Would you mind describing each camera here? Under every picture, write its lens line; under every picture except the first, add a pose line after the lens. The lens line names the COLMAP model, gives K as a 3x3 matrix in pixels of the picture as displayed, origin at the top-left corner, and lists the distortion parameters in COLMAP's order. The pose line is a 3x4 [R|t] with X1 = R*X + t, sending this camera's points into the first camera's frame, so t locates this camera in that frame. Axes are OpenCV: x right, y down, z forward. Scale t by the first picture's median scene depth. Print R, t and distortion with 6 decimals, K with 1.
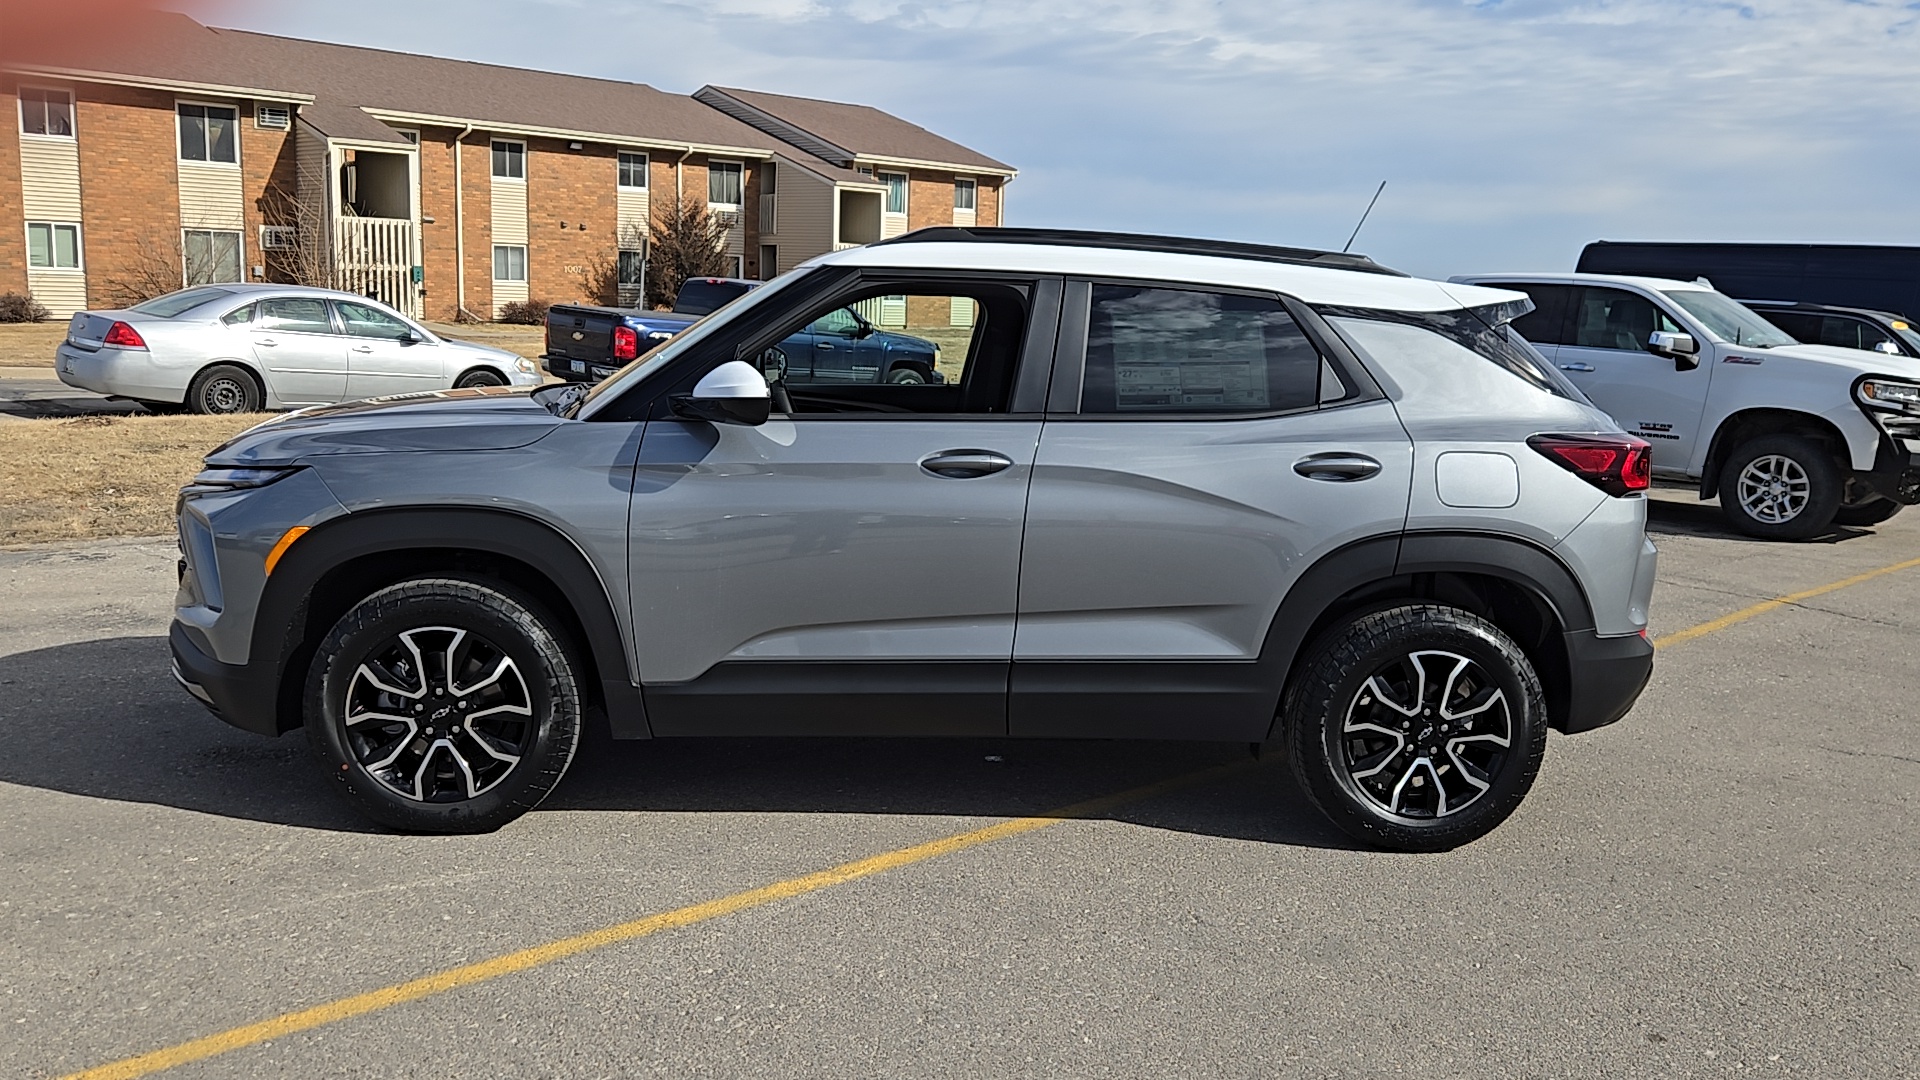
lens RADIAL K [[1603.3, 0, 960.0], [0, 1603.3, 540.0], [0, 0, 1]] dist [0.001027, -0.002863]
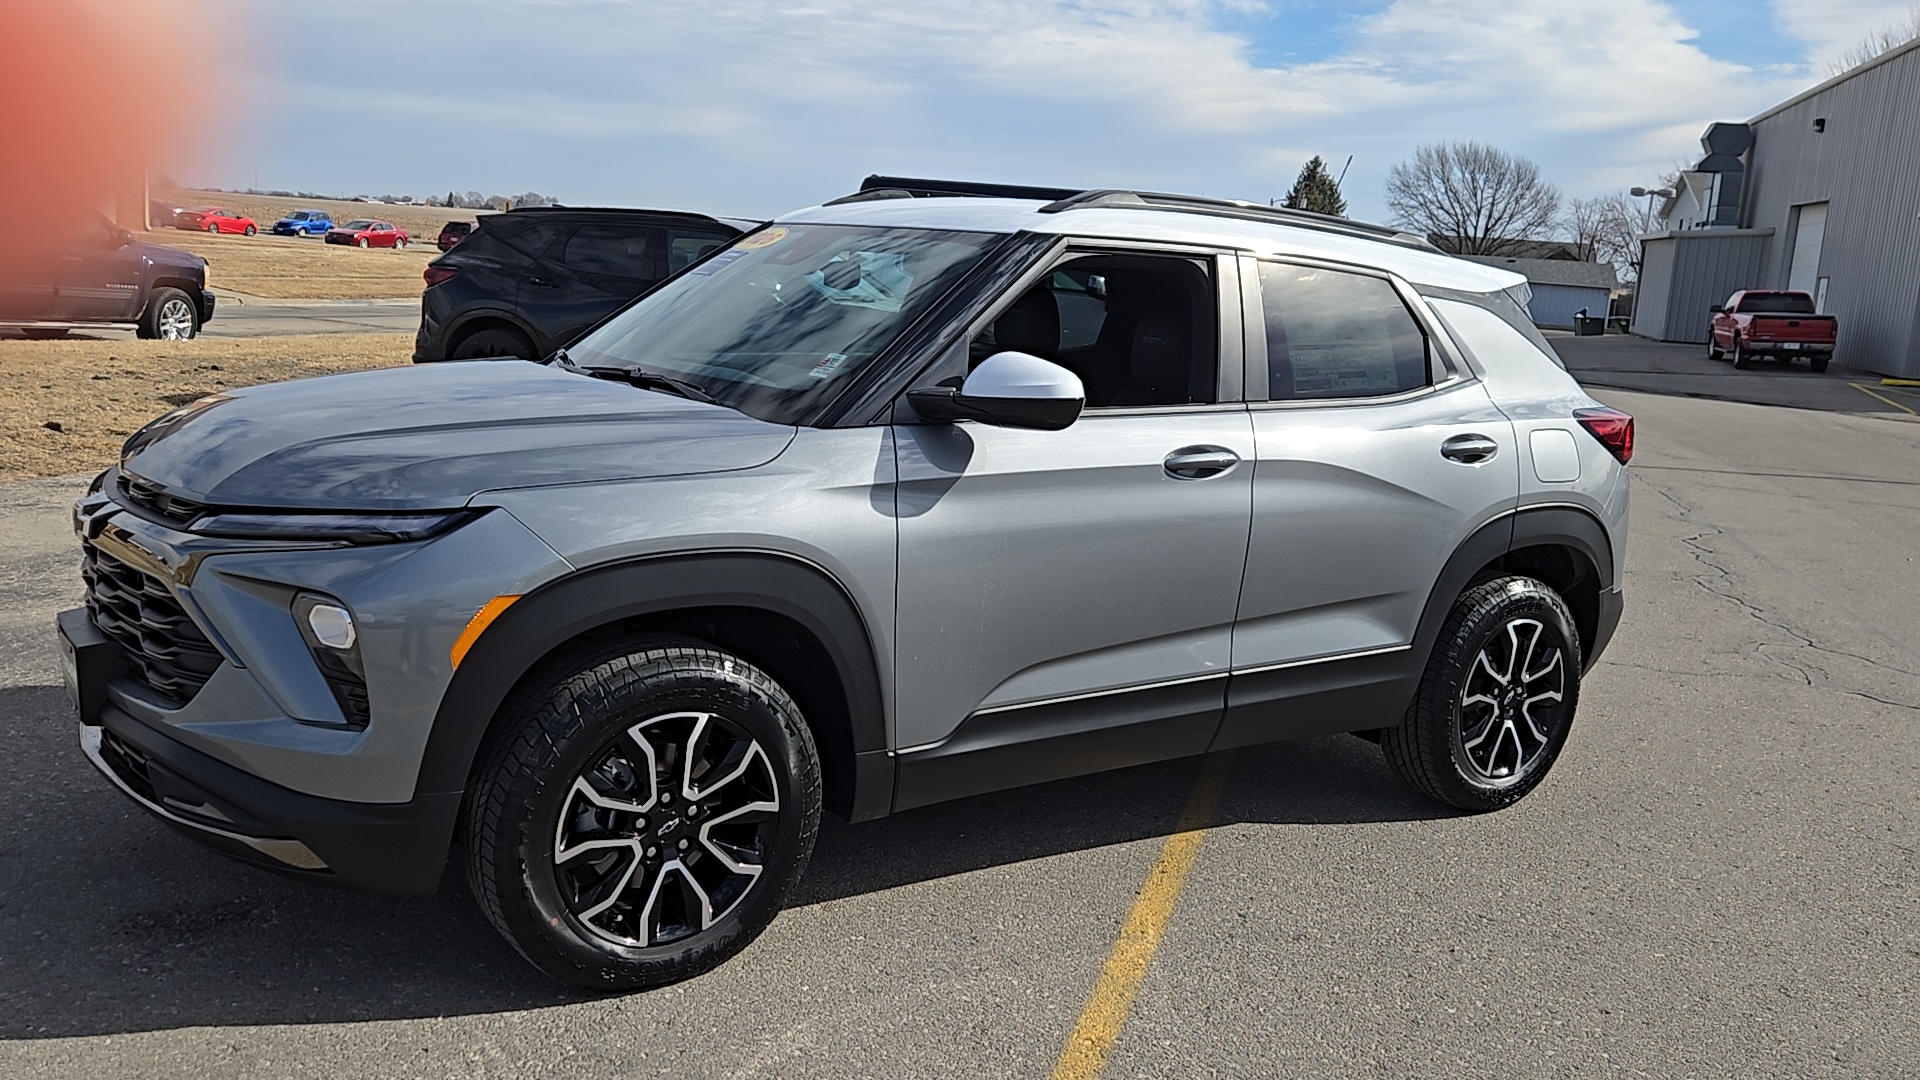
lens RADIAL K [[1603.3, 0, 960.0], [0, 1603.3, 540.0], [0, 0, 1]] dist [0.001027, -0.002863]
pose [[0.864337, -0.065188, 0.498671, -0.532863], [0.037989, 0.997194, 0.064512, -0.063320], [-0.501477, -0.036816, 0.864387, 0.273187]]
